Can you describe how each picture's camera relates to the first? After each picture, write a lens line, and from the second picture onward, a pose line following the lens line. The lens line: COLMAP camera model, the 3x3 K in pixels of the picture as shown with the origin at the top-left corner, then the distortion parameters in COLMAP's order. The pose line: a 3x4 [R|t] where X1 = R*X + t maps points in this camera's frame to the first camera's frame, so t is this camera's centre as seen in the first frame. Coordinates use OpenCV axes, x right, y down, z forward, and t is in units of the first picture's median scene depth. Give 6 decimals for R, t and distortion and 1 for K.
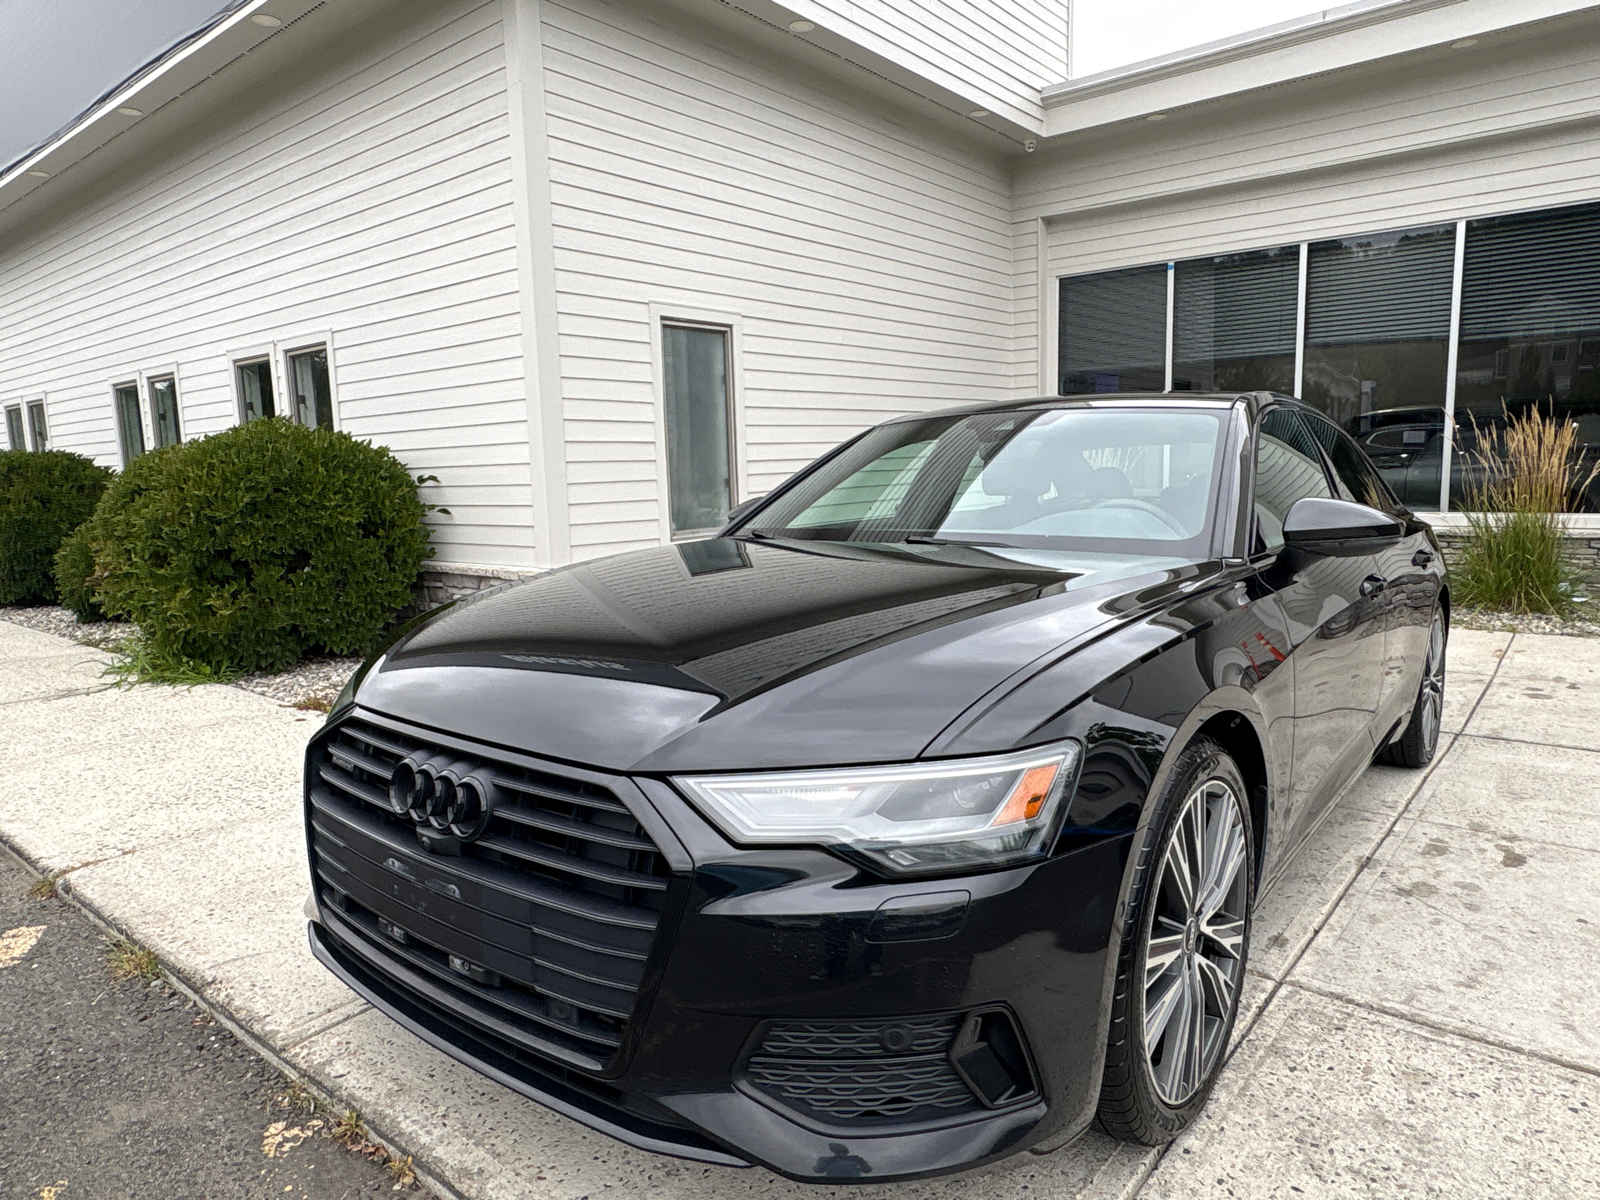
lens RADIAL K [[1010.3, 0, 789.9], [0, 1010.3, 595.5], [0, 0, 1]] dist [-0.003888, 0.005135]
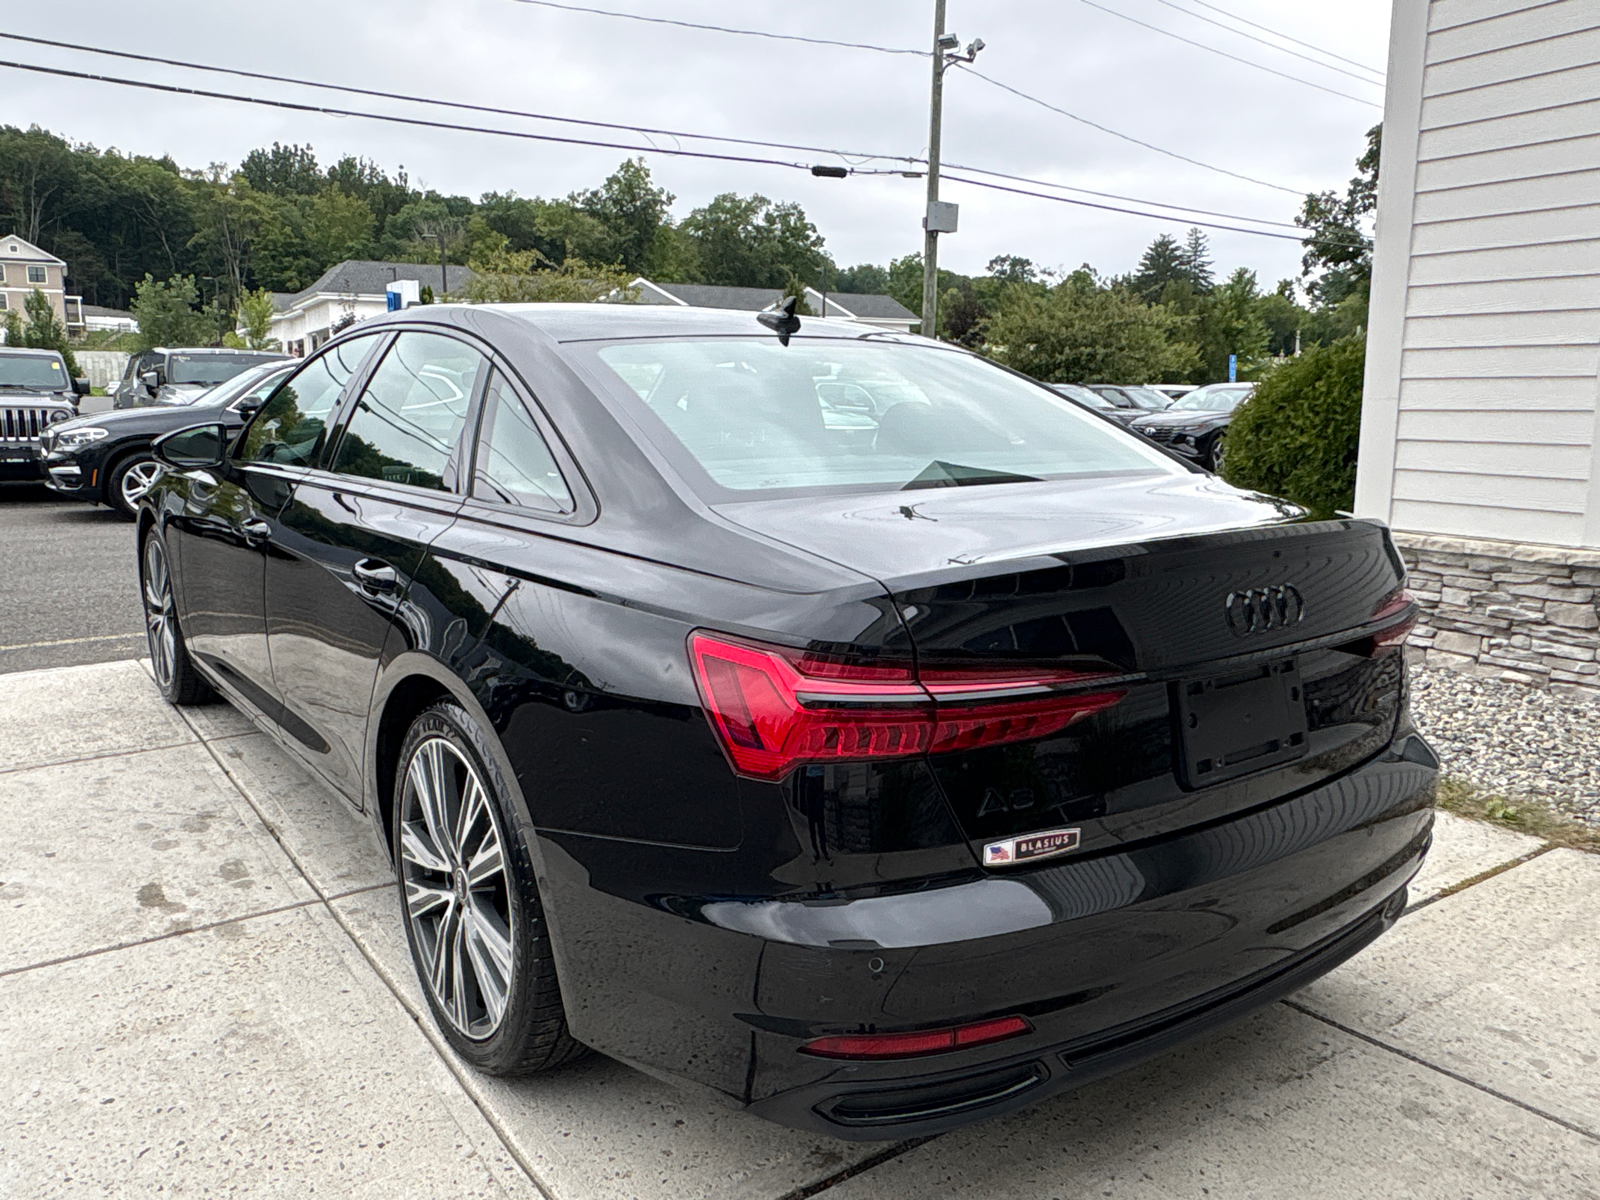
lens RADIAL K [[1232.0, 0, 797.2], [0, 1232.0, 593.4], [0, 0, 1]] dist [-0.003247, 0.002077]
pose [[-0.254455, 0.176155, -0.950906, 0.834186], [-0.117548, 0.970347, 0.211211, -0.134119], [0.959914, 0.165521, -0.226203, 0.947862]]
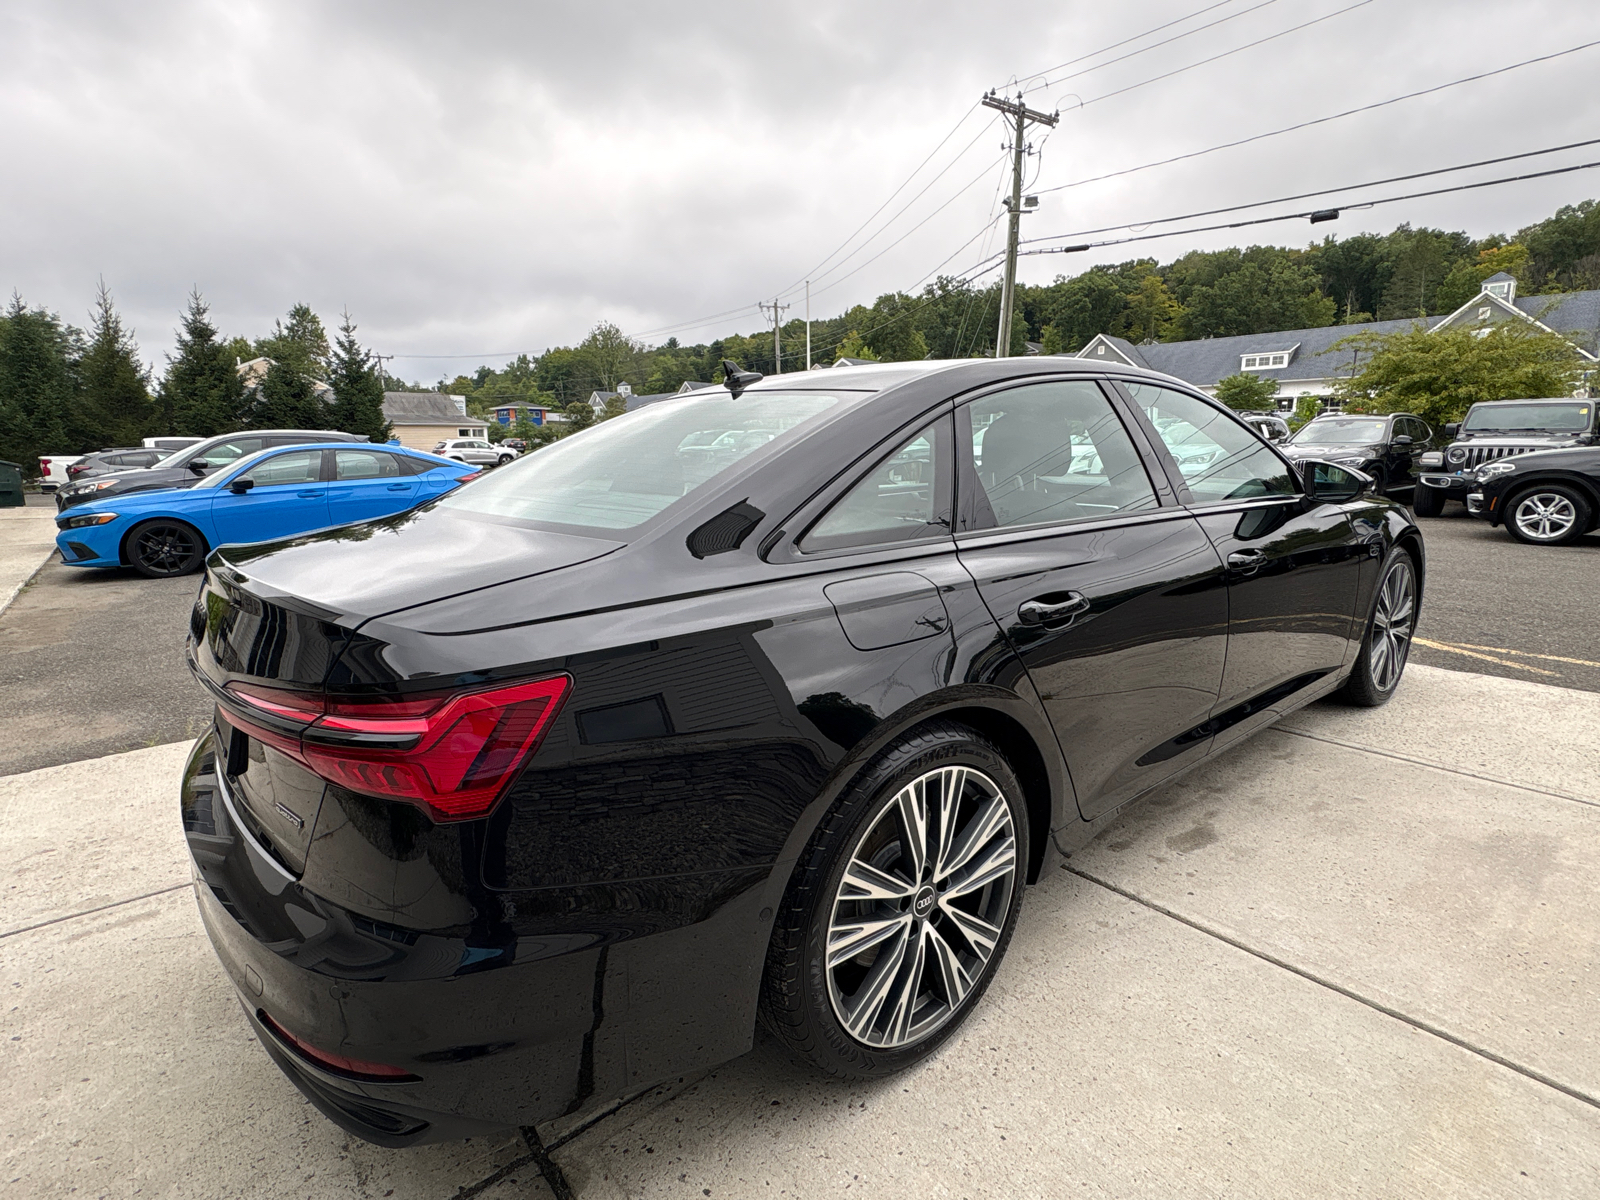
lens RADIAL K [[791.4, 0, 796.7], [0, 791.4, 604.2], [0, 0, 1]] dist [0.000992, -0.000672]
pose [[-0.980371, -0.000699, 0.197159, 0.201047], [0.061574, 0.948891, 0.309541, -0.151403], [-0.187299, 0.315605, -0.930222, 1.210319]]
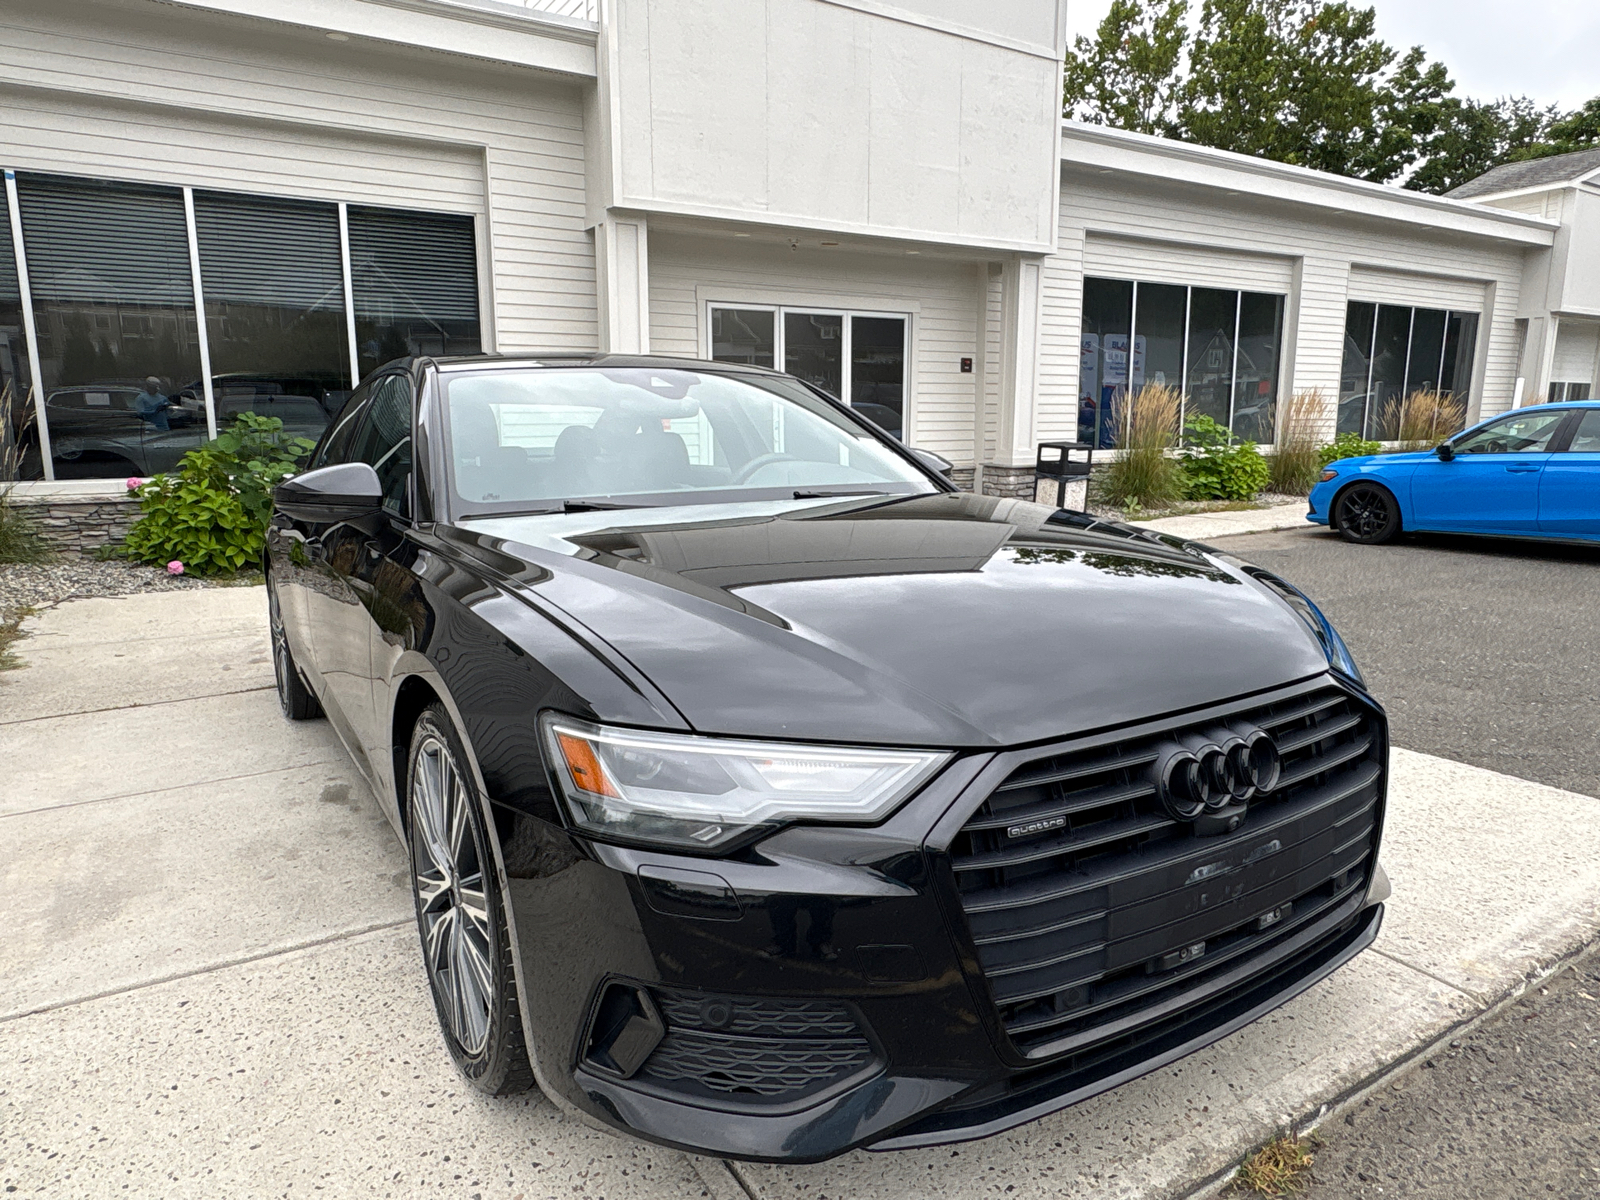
lens RADIAL K [[1010.3, 0, 792.6], [0, 1010.3, 601.0], [0, 0, 1]] dist [-0.003888, 0.005135]
pose [[0.322444, -0.150901, 0.934483, -0.398237], [0.115985, 0.986071, 0.119210, -0.032793], [-0.939456, 0.069947, 0.335455, 0.319900]]
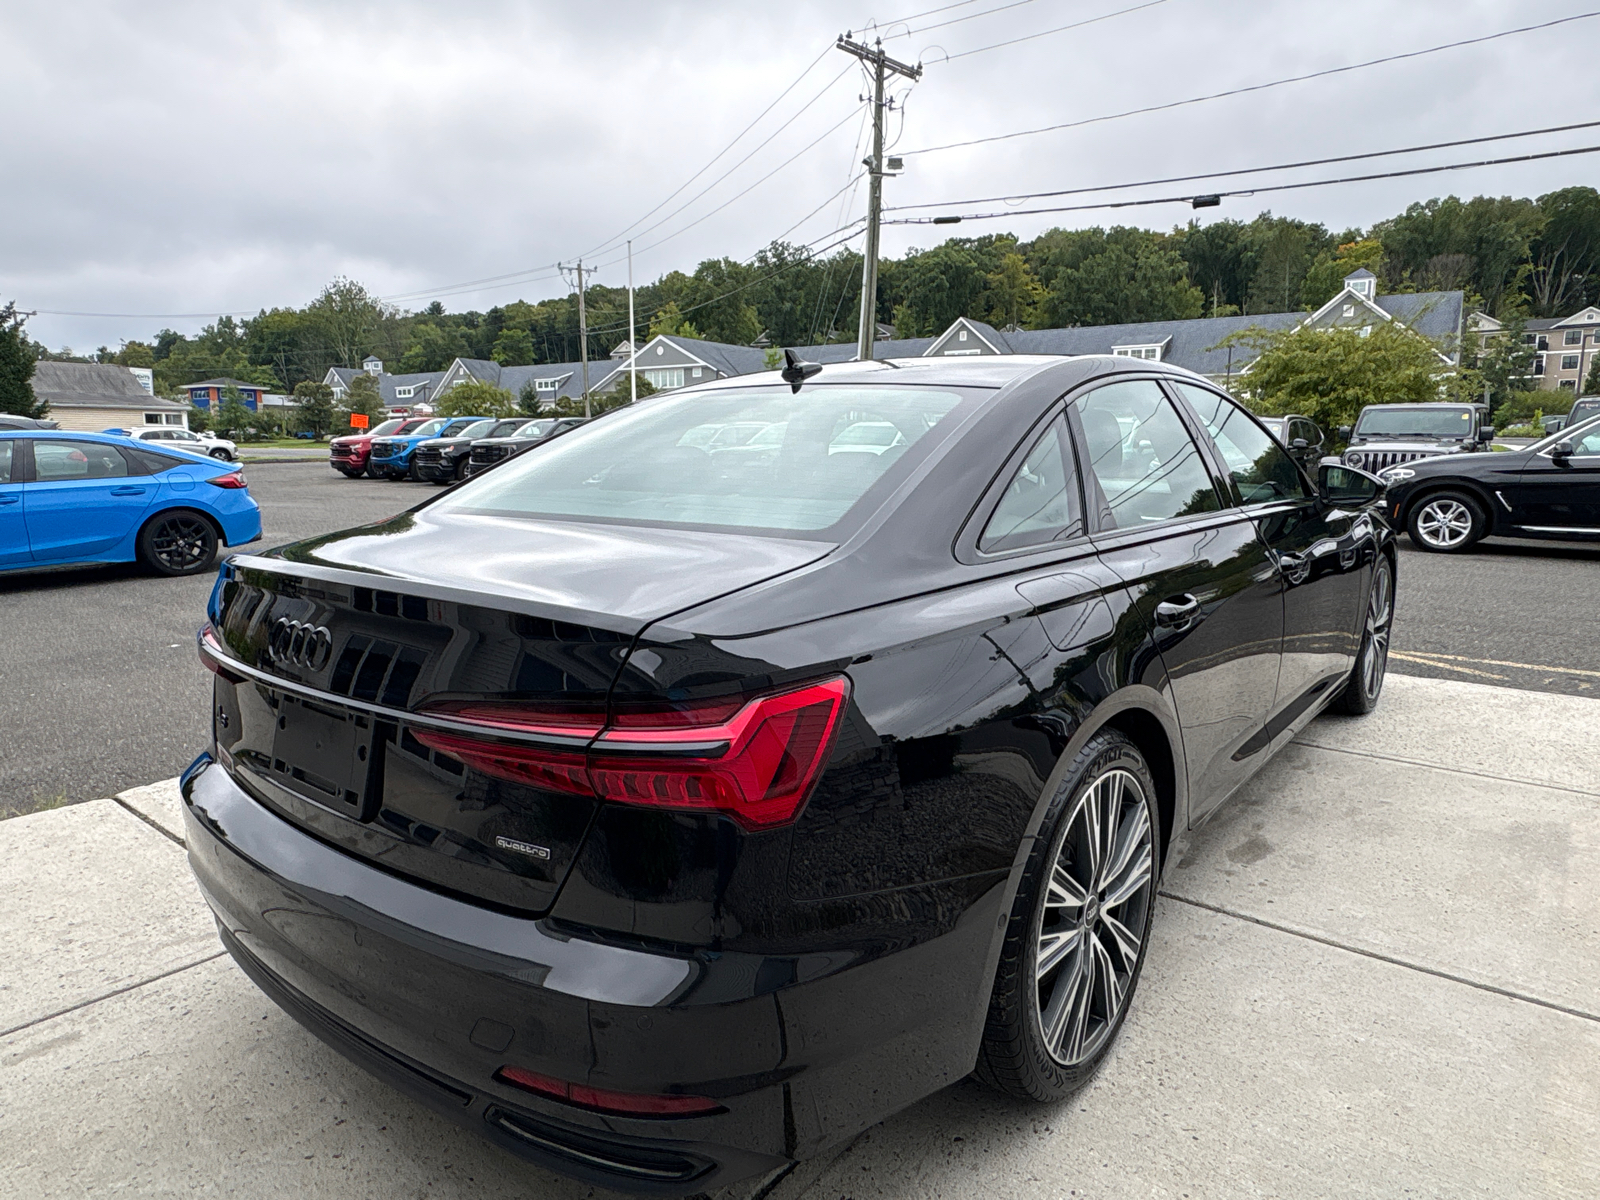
lens RADIAL K [[977.7, 0, 795.7], [0, 977.7, 607.4], [0, 0, 1]] dist [-0.002353, 0.002983]
pose [[-0.999654, 0.026115, 0.003191, 0.313307], [0.025923, 0.957002, 0.288921, -0.162501], [0.004491, 0.288903, -0.957348, 1.267547]]
